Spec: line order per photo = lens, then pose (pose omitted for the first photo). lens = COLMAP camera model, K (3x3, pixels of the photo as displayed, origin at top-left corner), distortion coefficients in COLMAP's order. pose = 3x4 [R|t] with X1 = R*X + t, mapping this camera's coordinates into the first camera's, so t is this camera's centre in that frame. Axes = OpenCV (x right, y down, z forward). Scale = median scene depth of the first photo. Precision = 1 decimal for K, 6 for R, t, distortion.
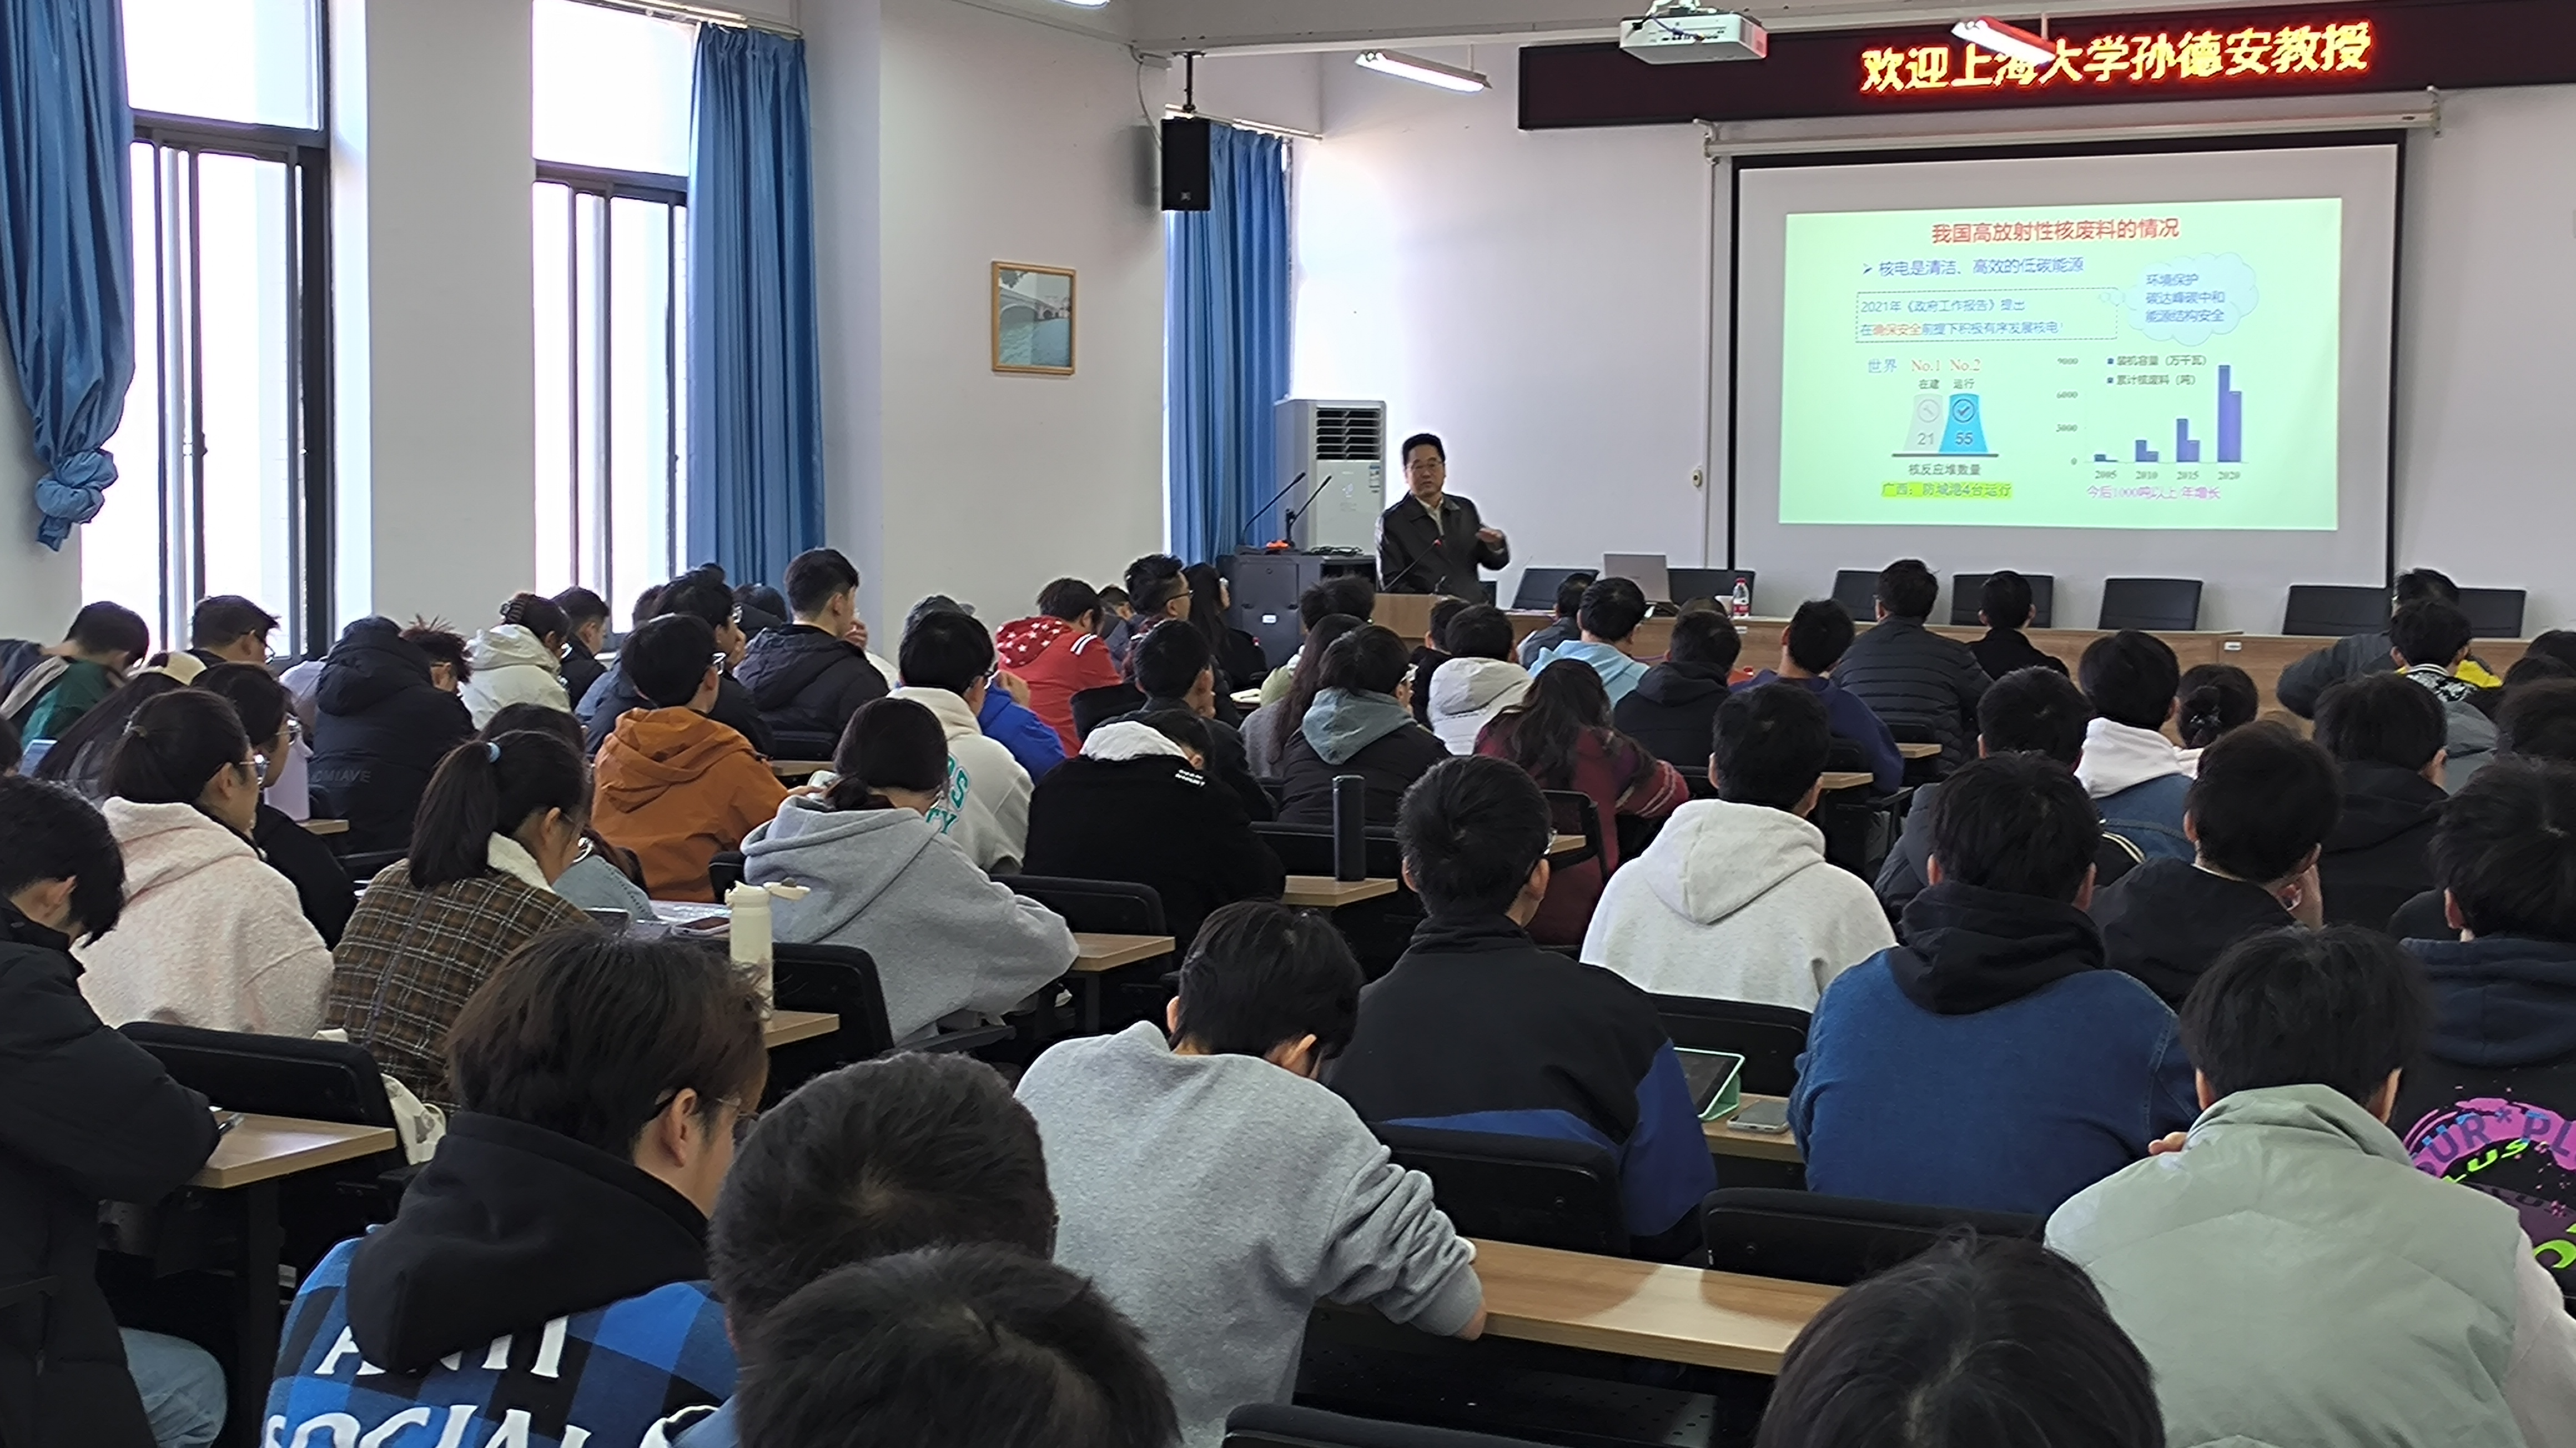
lens RADIAL K [[3427.1, 0, 1287.6], [0, 3427.1, 723.3], [0, 0, 1]] dist [-0.015360, 0.000000]
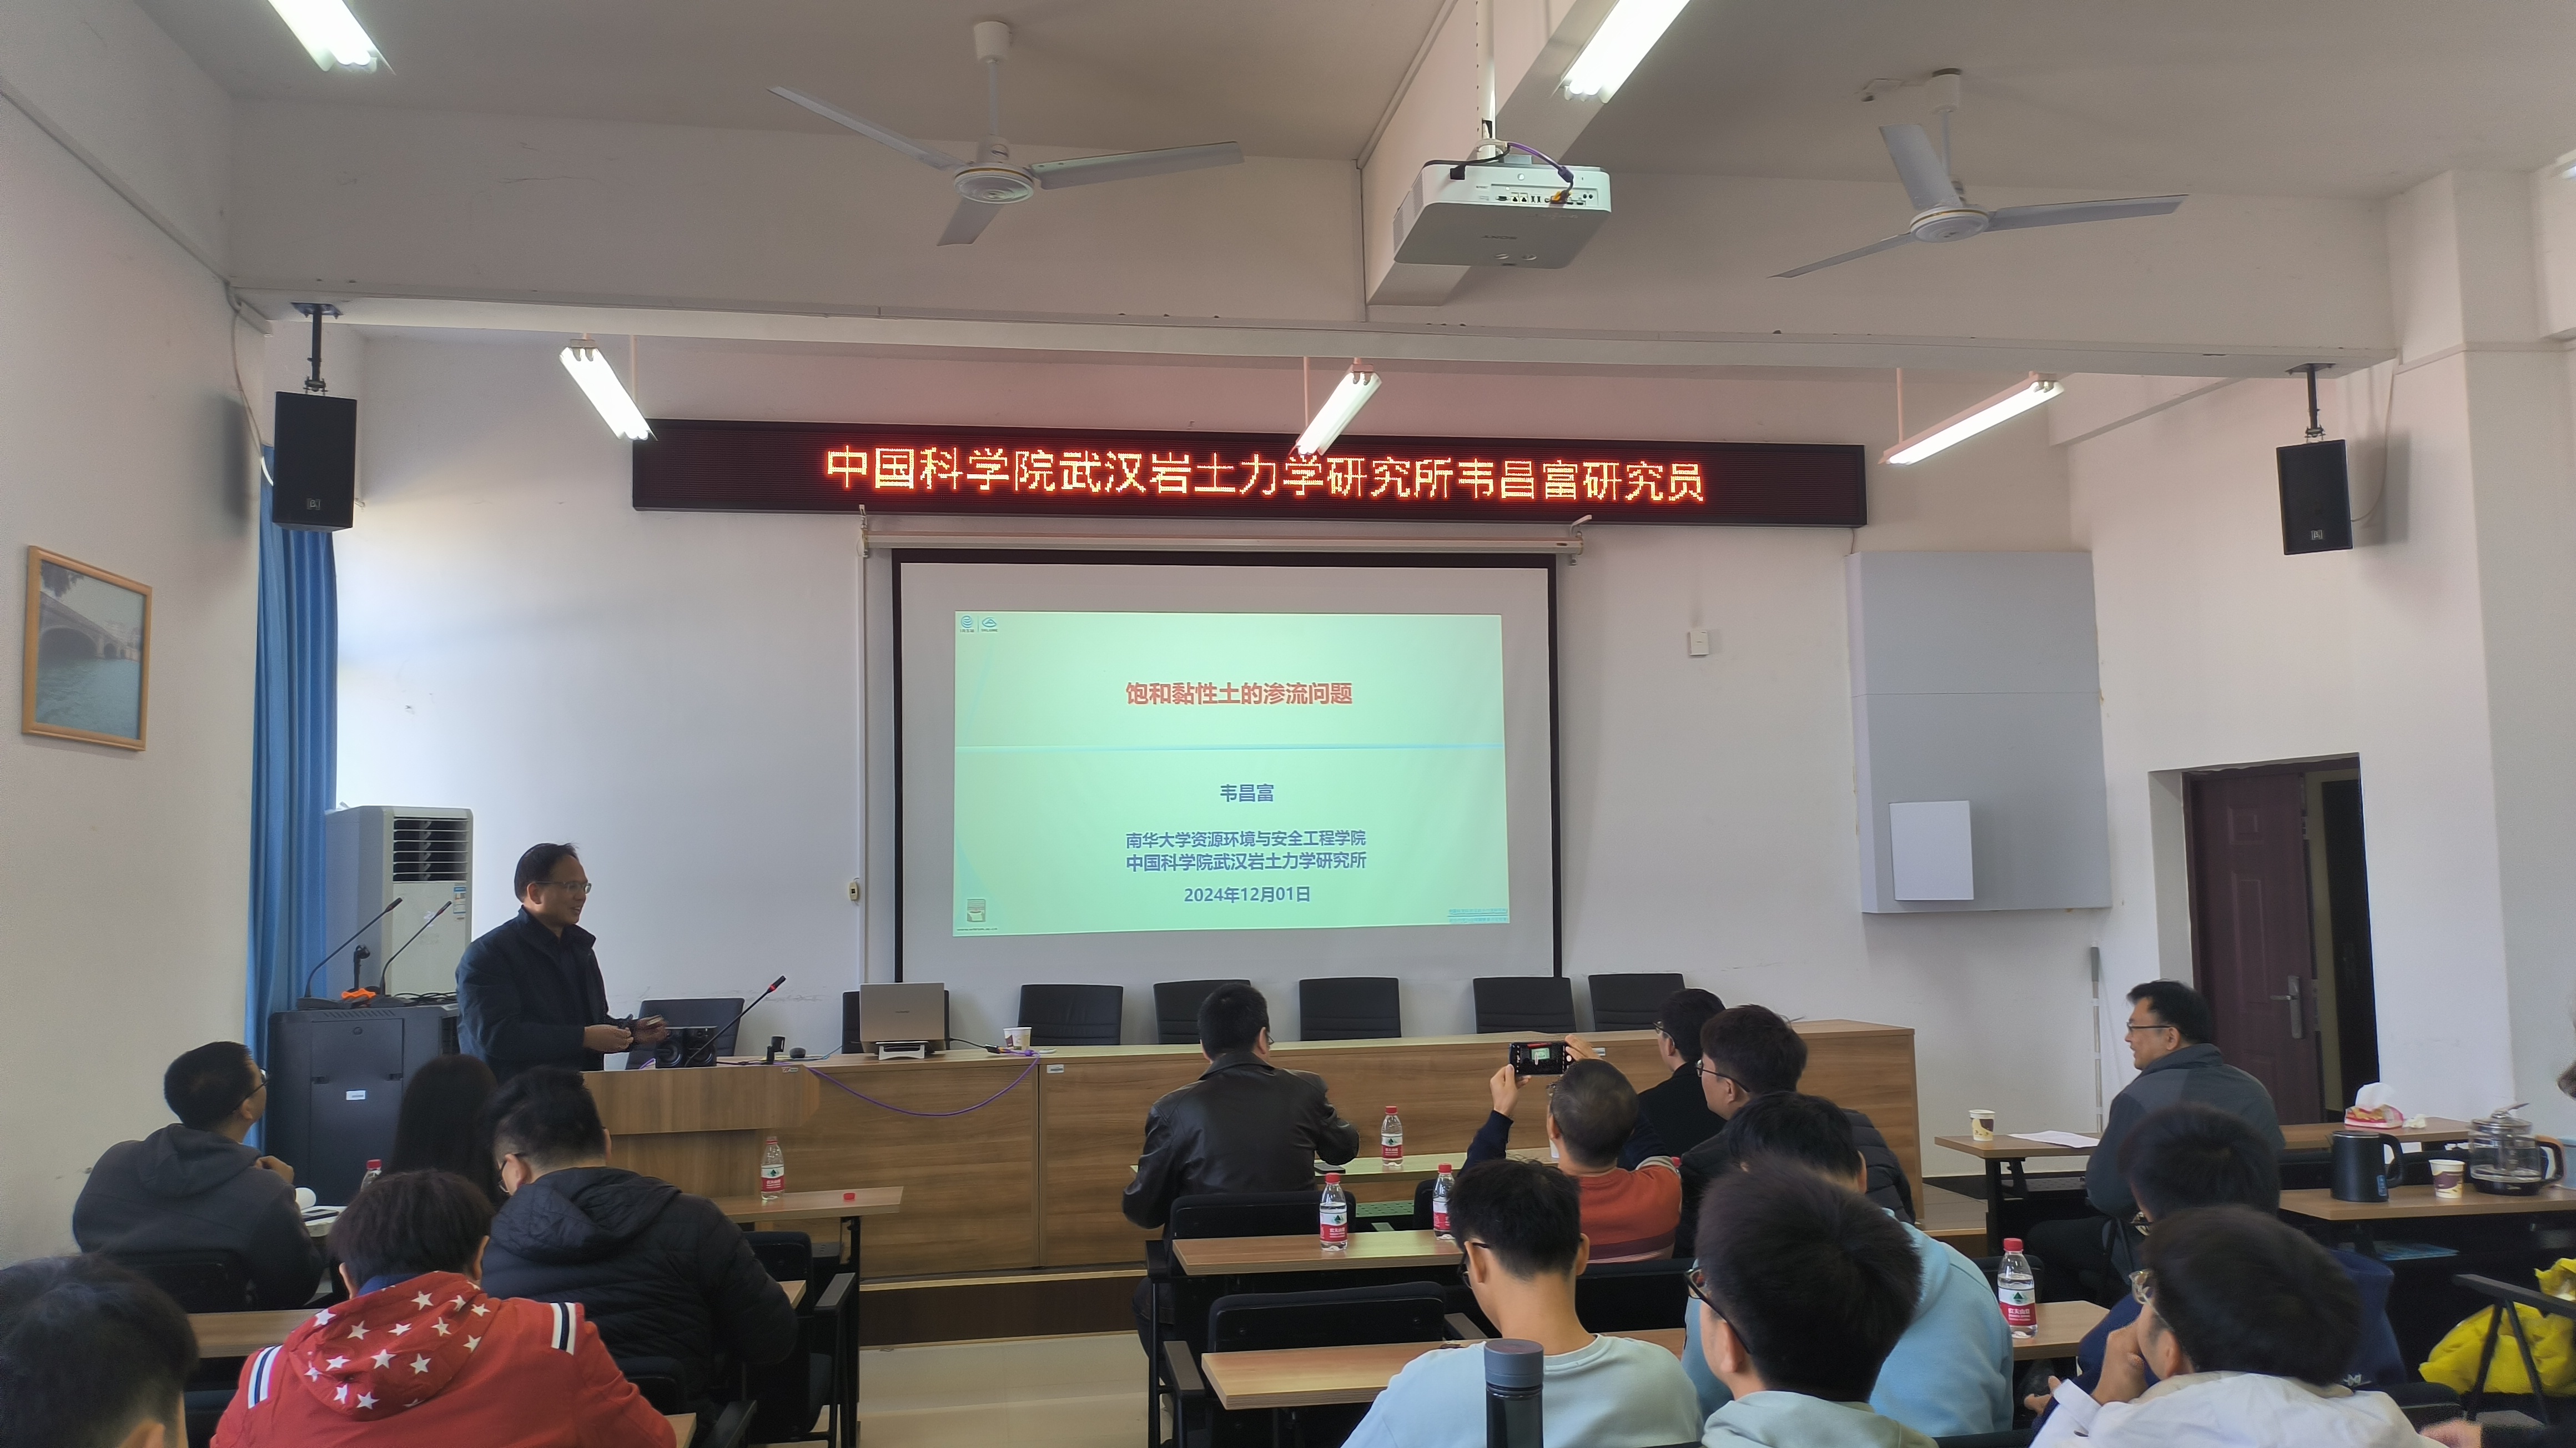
lens RADIAL K [[1910.6, 0, 1287.7], [0, 1910.6, 728.2], [0, 0, 1]] dist [0.034976, 0.000166]
pose [[0.808421, 0.026491, 0.588008, -0.090233], [0.063863, 0.989142, -0.132364, -0.040700], [-0.585130, 0.144558, 0.797951, 0.528614]]
